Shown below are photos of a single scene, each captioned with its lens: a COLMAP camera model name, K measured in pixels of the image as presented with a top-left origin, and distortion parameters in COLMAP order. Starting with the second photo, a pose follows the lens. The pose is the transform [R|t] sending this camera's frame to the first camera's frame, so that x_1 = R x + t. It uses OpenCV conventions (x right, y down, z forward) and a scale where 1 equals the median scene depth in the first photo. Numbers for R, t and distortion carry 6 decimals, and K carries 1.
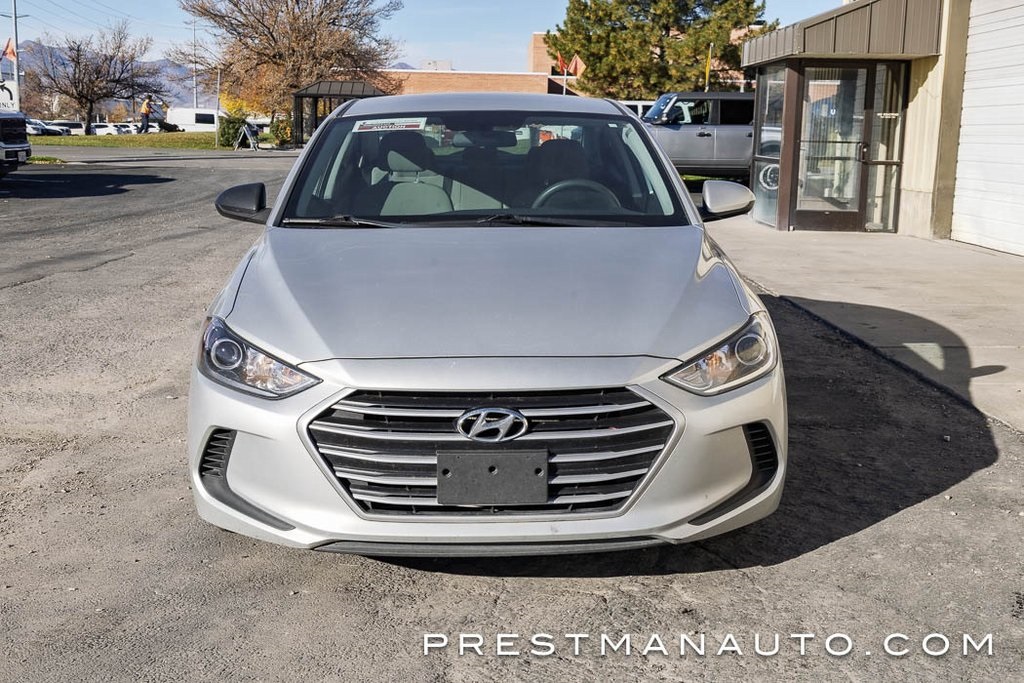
lens RADIAL K [[1233.3, 0, 512.0], [0, 1233.3, 341.5], [0, 0, 1]] dist [0.026408, 0.029861]
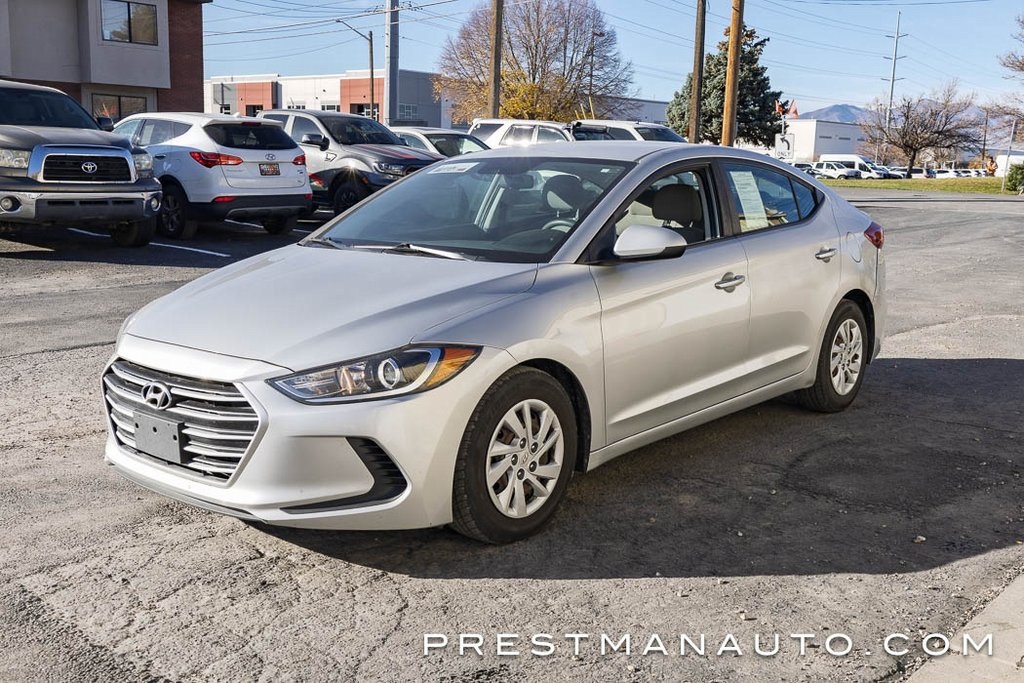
lens RADIAL K [[1041.7, 0, 512.0], [0, 1041.7, 341.5], [0, 0, 1]] dist [0.030906, 0.012010]
pose [[0.736698, 0.121068, -0.665295, 0.741073], [-0.128401, 0.990988, 0.038155, -0.059337], [0.663919, 0.057315, 0.745605, 0.318820]]
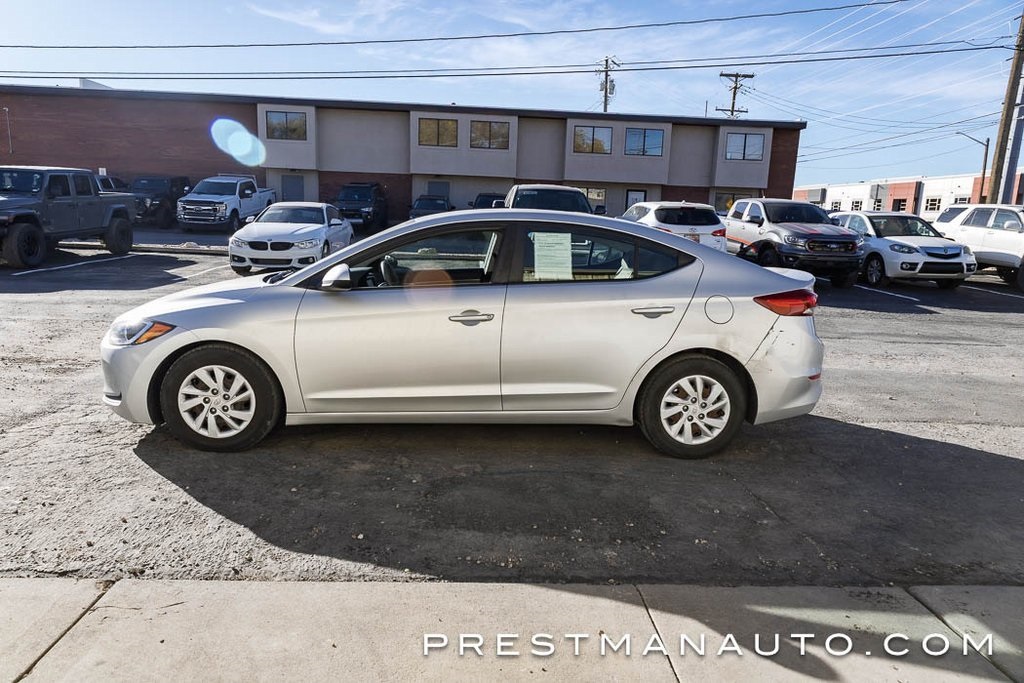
lens RADIAL K [[672.0, 0, 512.0], [0, 672.0, 341.5], [0, 0, 1]] dist [0.001181, 0.003563]
pose [[0.022662, 0.168571, -0.985429, 1.058167], [-0.205939, 0.965330, 0.160397, -0.231426], [0.978302, 0.199303, 0.056591, 1.286388]]
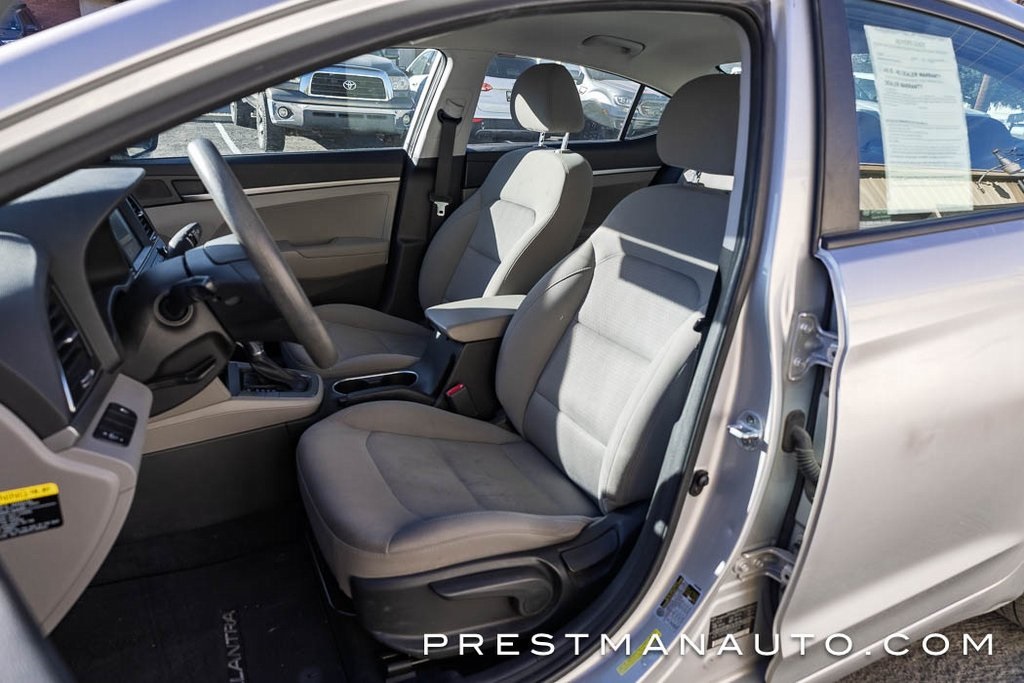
lens RADIAL K [[672.0, 0, 512.0], [0, 672.0, 341.5], [0, 0, 1]] dist [0.001181, 0.003563]
pose [[0.416823, 0.328861, -0.847413, 0.315689], [-0.214790, 0.941494, 0.259721, -0.161155], [0.883246, 0.073758, 0.463072, 1.115007]]
